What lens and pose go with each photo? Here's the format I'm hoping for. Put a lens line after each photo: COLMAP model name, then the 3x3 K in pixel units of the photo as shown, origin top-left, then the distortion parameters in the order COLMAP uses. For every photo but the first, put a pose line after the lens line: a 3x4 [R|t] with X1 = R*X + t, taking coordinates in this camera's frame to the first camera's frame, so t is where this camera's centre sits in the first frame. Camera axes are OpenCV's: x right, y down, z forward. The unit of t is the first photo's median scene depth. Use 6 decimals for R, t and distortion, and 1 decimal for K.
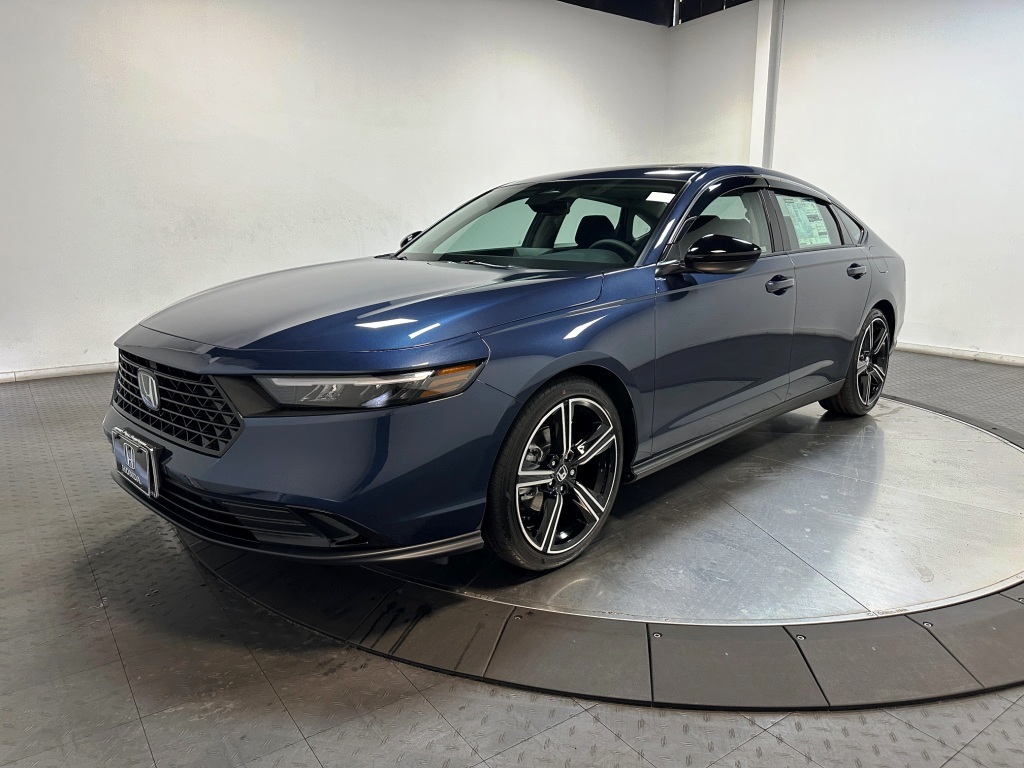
lens RADIAL K [[728.3, 0, 512.0], [0, 728.3, 384.0], [0, 0, 1]] dist [0.040216, -0.086936]
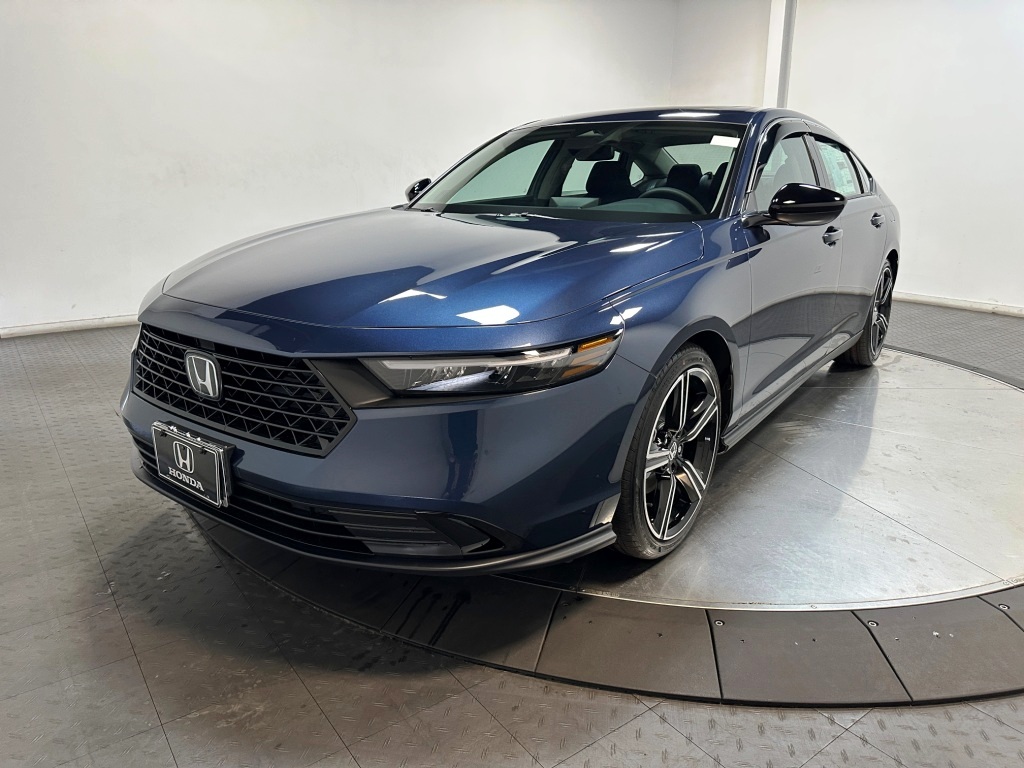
lens RADIAL K [[728.3, 0, 512.0], [0, 728.3, 384.0], [0, 0, 1]] dist [0.040216, -0.086936]
pose [[0.999884, -0.003896, 0.014694, -0.081425], [0.002878, 0.997637, 0.068651, -0.023653], [-0.014927, -0.068601, 0.997533, 0.111163]]
